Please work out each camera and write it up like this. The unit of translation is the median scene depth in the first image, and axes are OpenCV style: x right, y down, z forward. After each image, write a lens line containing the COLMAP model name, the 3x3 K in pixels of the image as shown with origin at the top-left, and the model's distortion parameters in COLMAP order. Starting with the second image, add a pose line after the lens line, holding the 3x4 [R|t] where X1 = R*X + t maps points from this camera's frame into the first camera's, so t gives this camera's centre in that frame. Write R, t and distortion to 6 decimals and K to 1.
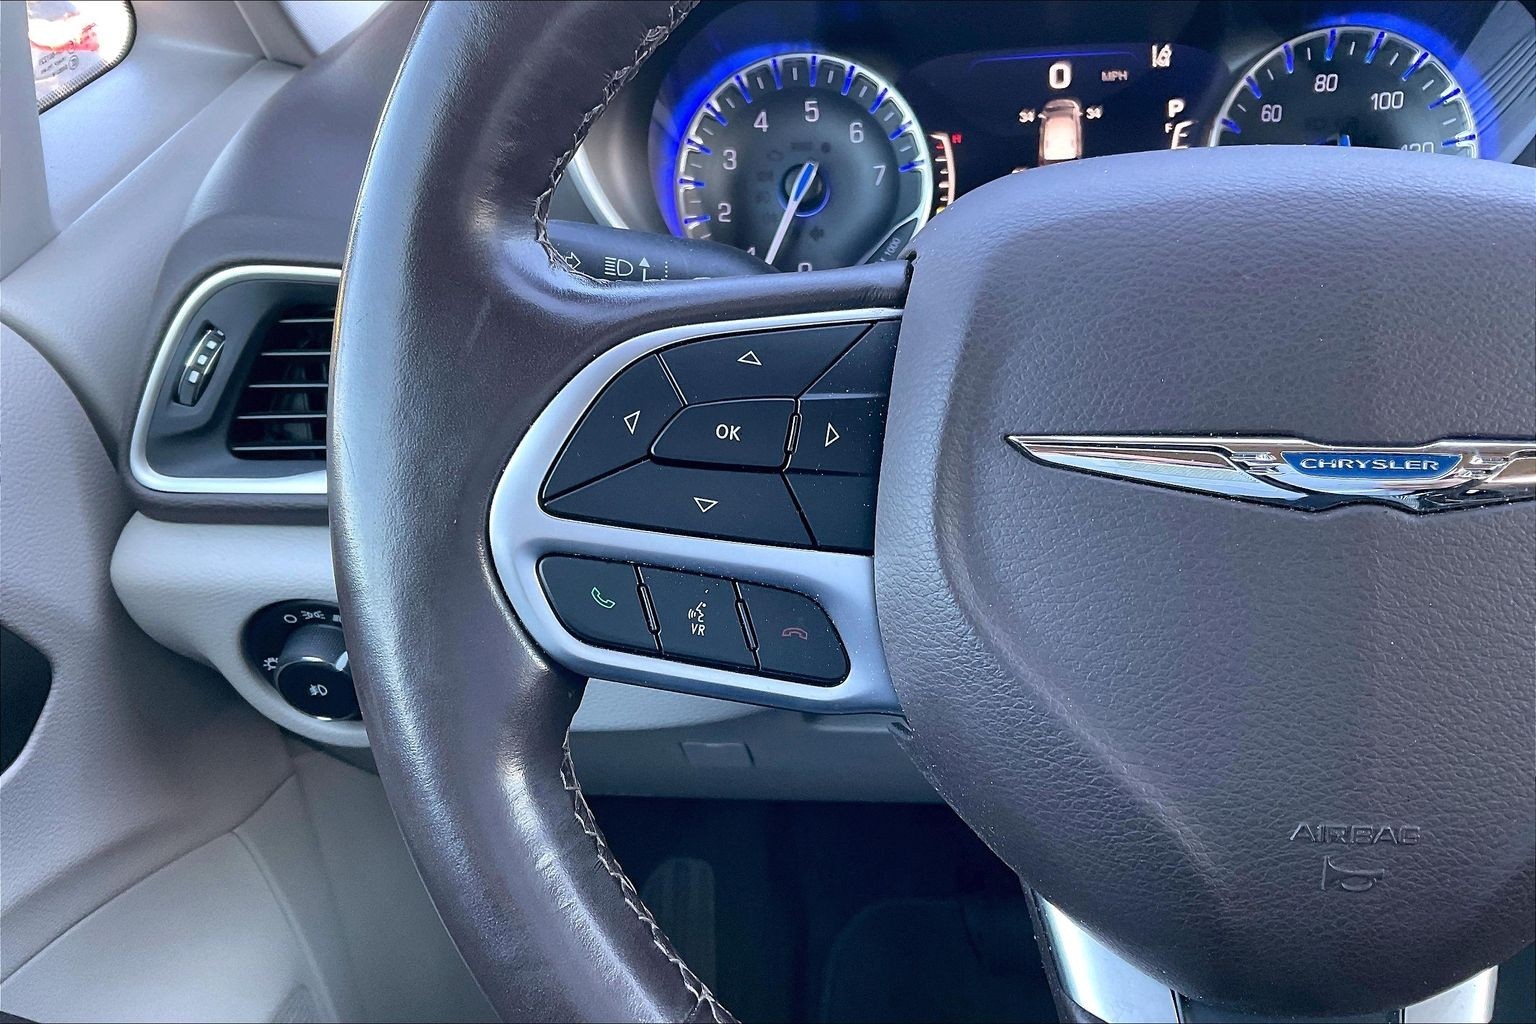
lens RADIAL K [[1260.9, 0, 764.2], [0, 1260.9, 507.2], [0, 0, 1]] dist [0.132055, -0.279657]
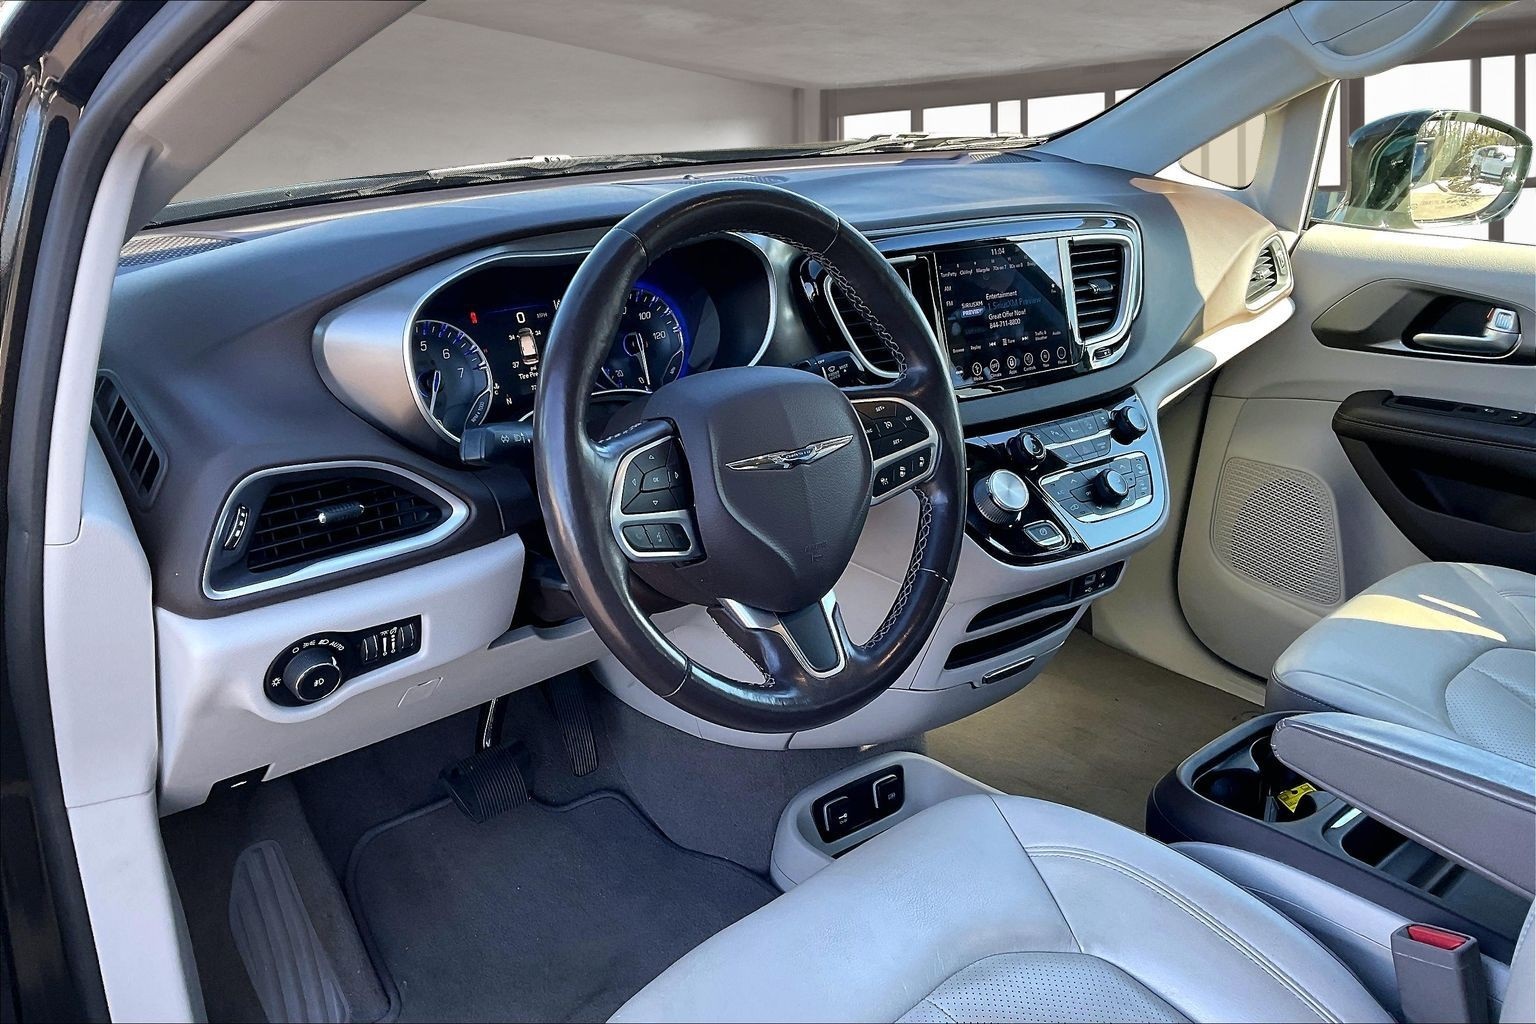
lens RADIAL K [[1260.9, 0, 764.2], [0, 1260.9, 507.2], [0, 0, 1]] dist [0.132055, -0.279657]
pose [[0.677927, -0.207271, 0.705304, -1.085557], [0.238565, 0.969533, 0.055616, -0.051919], [-0.695343, 0.130557, 0.706720, -0.763448]]
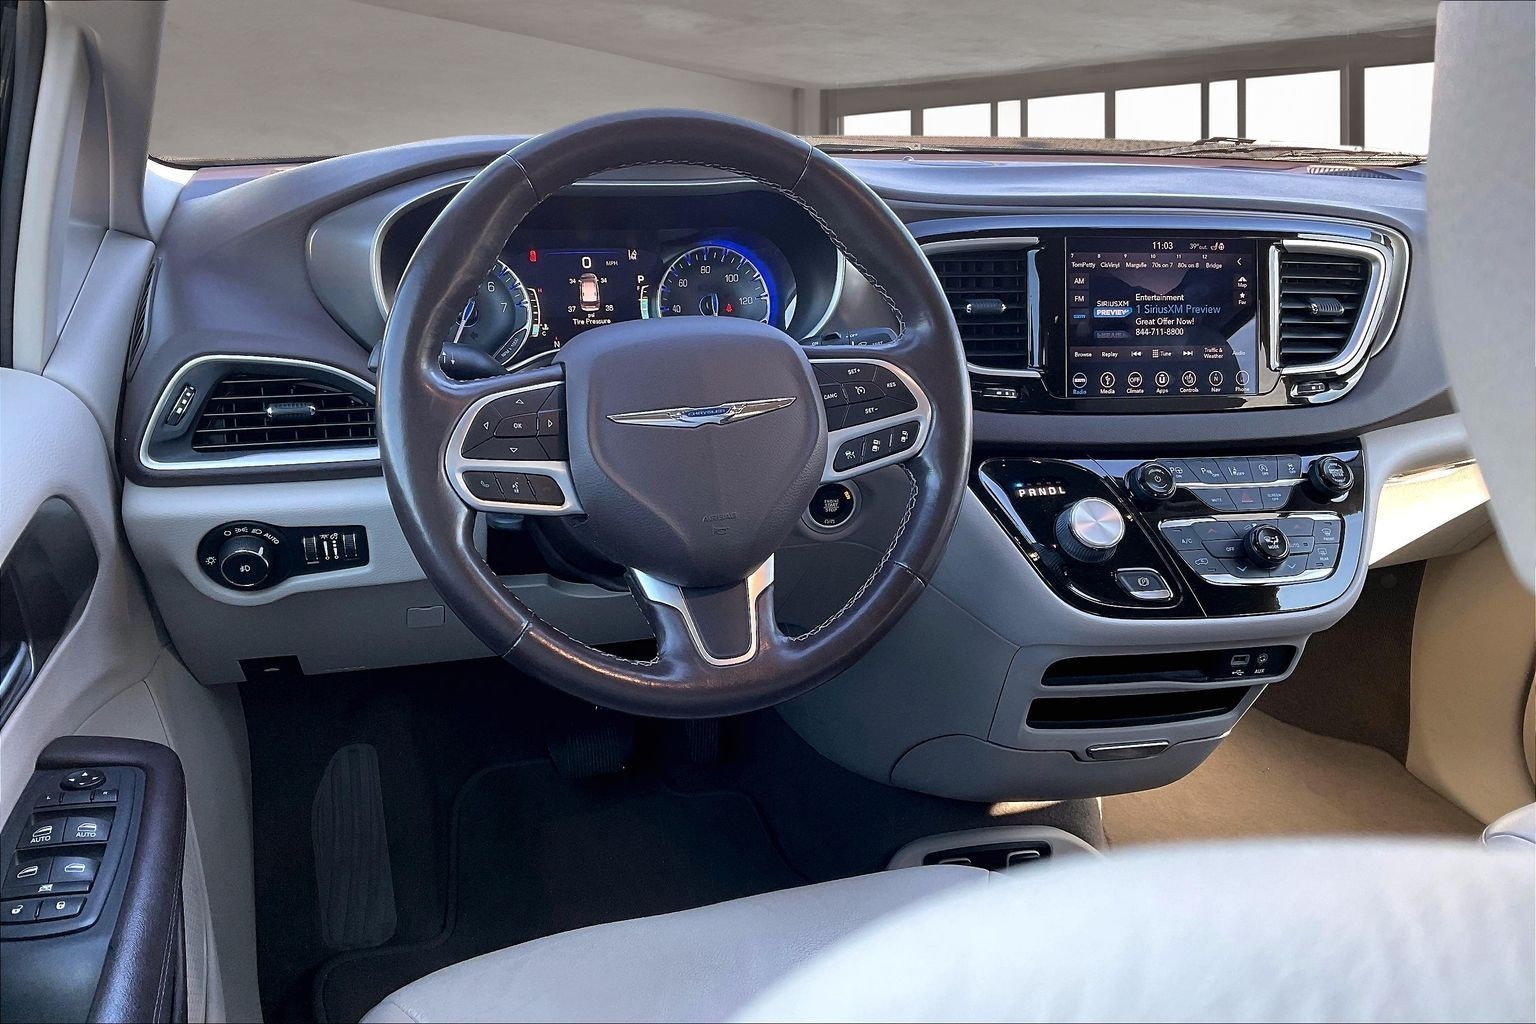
lens RADIAL K [[1260.9, 0, 764.2], [0, 1260.9, 507.2], [0, 0, 1]] dist [0.132055, -0.279657]
pose [[0.917529, -0.055114, 0.393831, -0.353798], [0.076662, 0.996287, -0.039182, 0.171580], [-0.390209, 0.066142, 0.918347, -1.028442]]
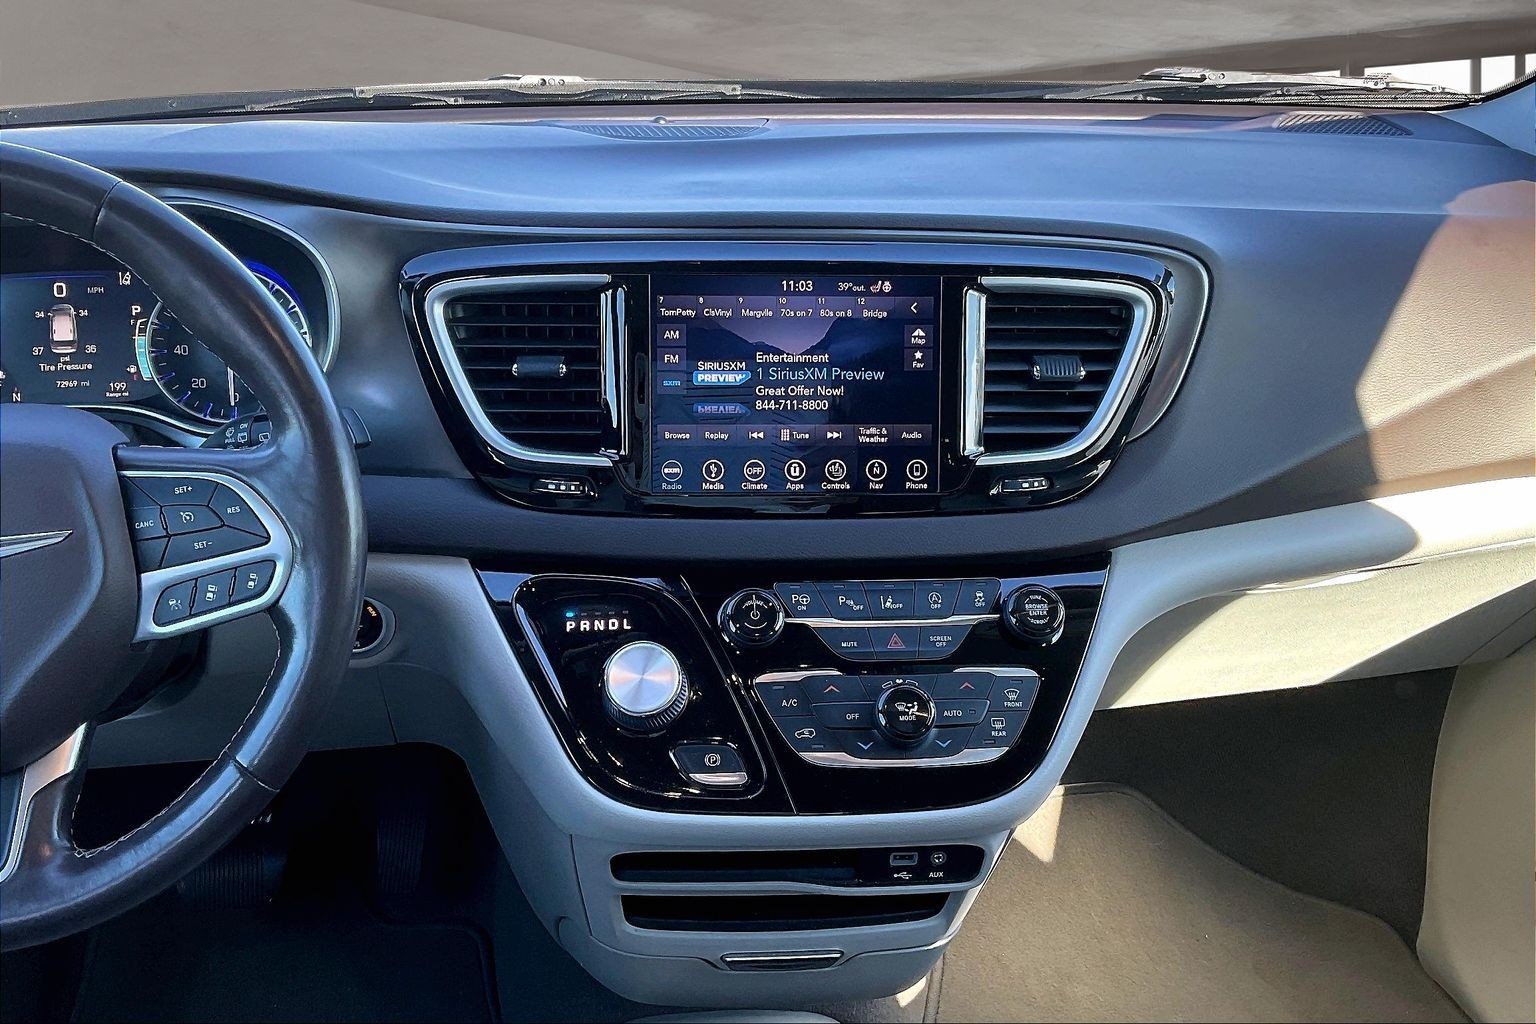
lens RADIAL K [[1544.4, 0, 759.7], [0, 1544.4, 507.2], [0, 0, 1]] dist [0.127570, -0.317259]
pose [[0.967298, -0.035638, 0.251125, 0.592977], [0.038957, 0.999207, -0.008257, -0.015277], [-0.250632, 0.017770, 0.967919, -1.141793]]
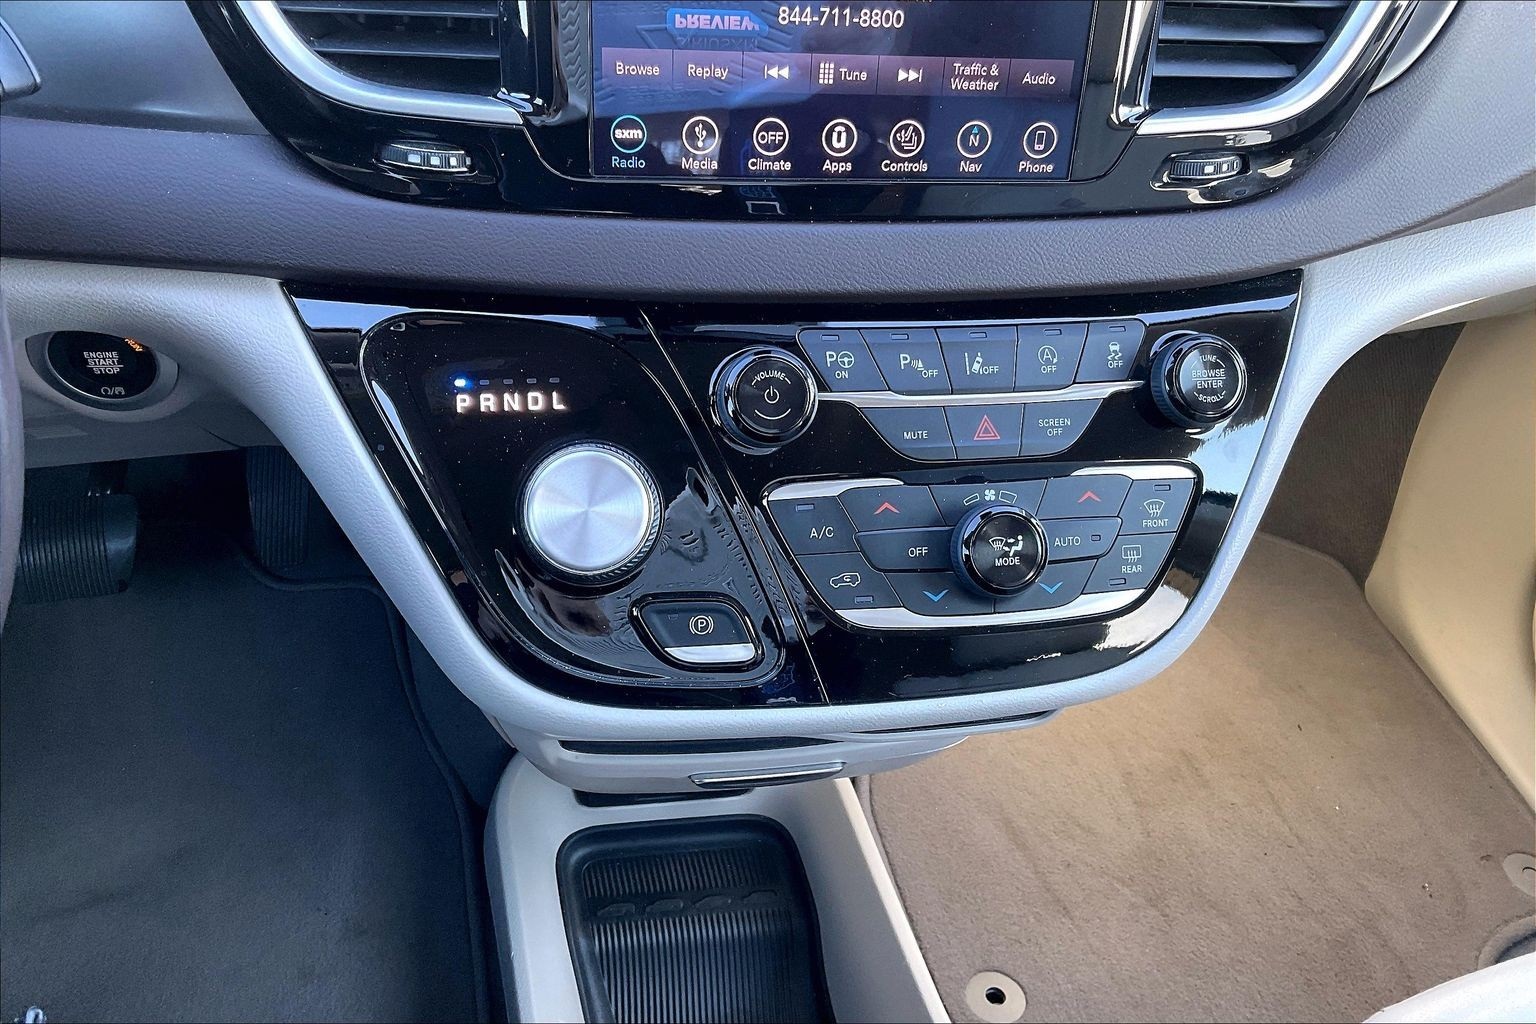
lens RADIAL K [[1260.9, 0, 764.2], [0, 1260.9, 507.2], [0, 0, 1]] dist [0.132055, -0.279657]
pose [[0.942748, -0.122176, 0.310322, 0.742697], [0.005785, 0.936332, 0.351067, -0.145137], [-0.333456, -0.329173, 0.883432, -0.212292]]
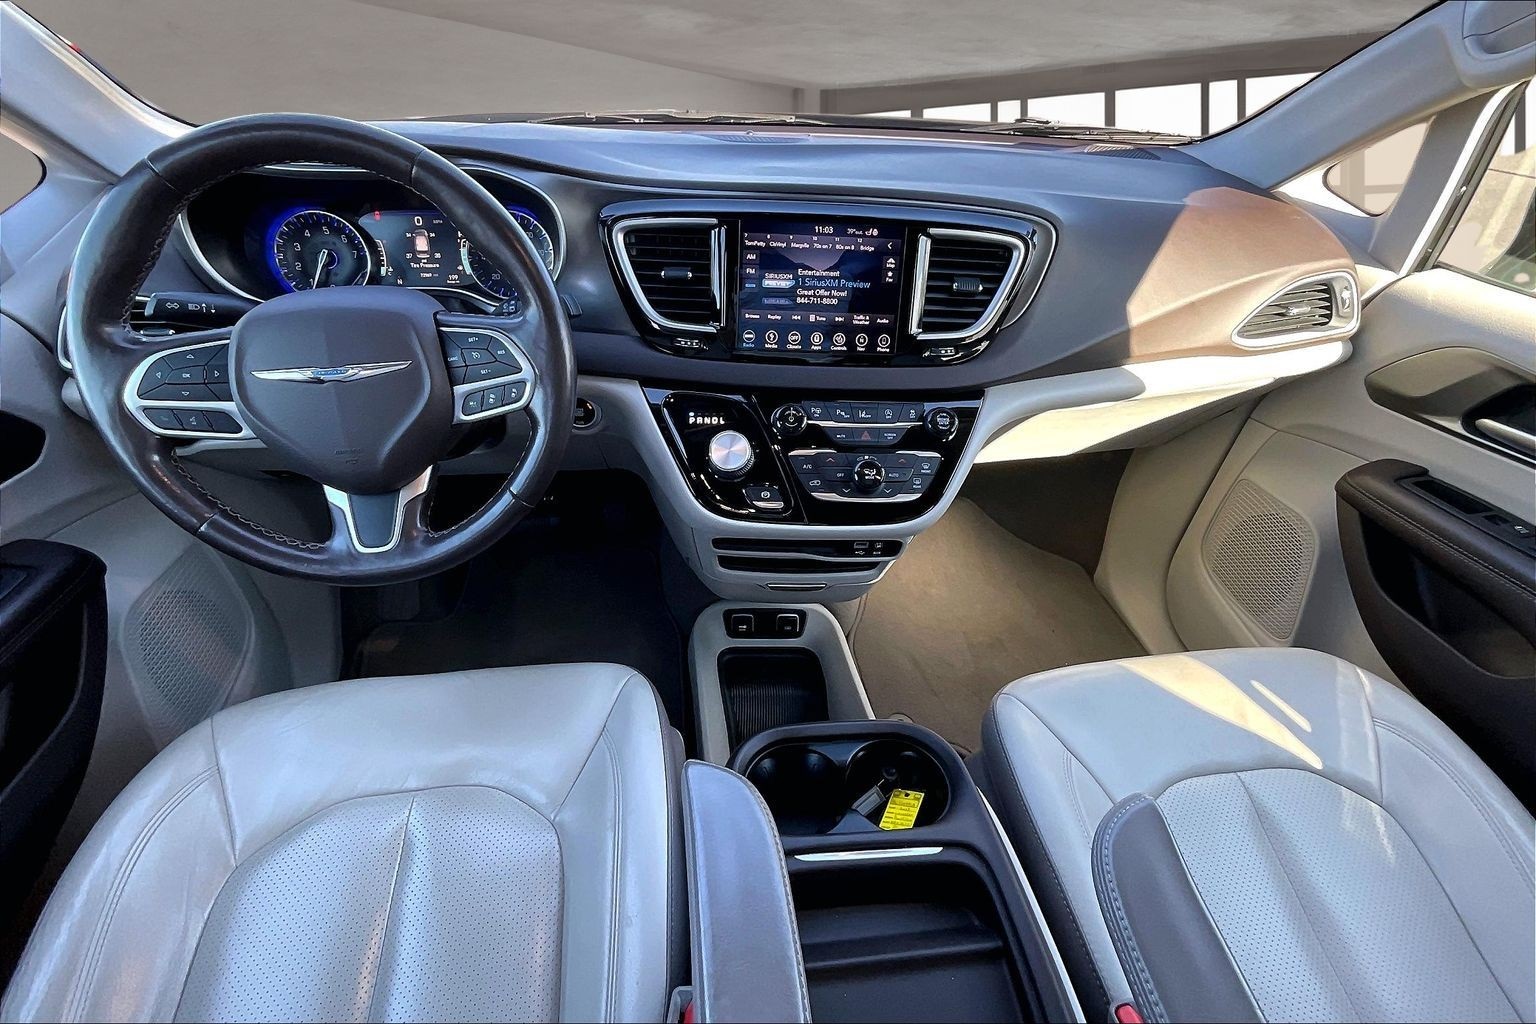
lens RADIAL K [[686.0, 0, 768.0], [0, 686.0, 512.0], [0, 0, 1]] dist [-0.006298, -0.000407]
pose [[0.975876, -0.050488, 0.212408, 0.663365], [0.000876, 0.973791, 0.227441, -0.044992], [-0.218324, -0.221768, 0.950344, -0.830877]]
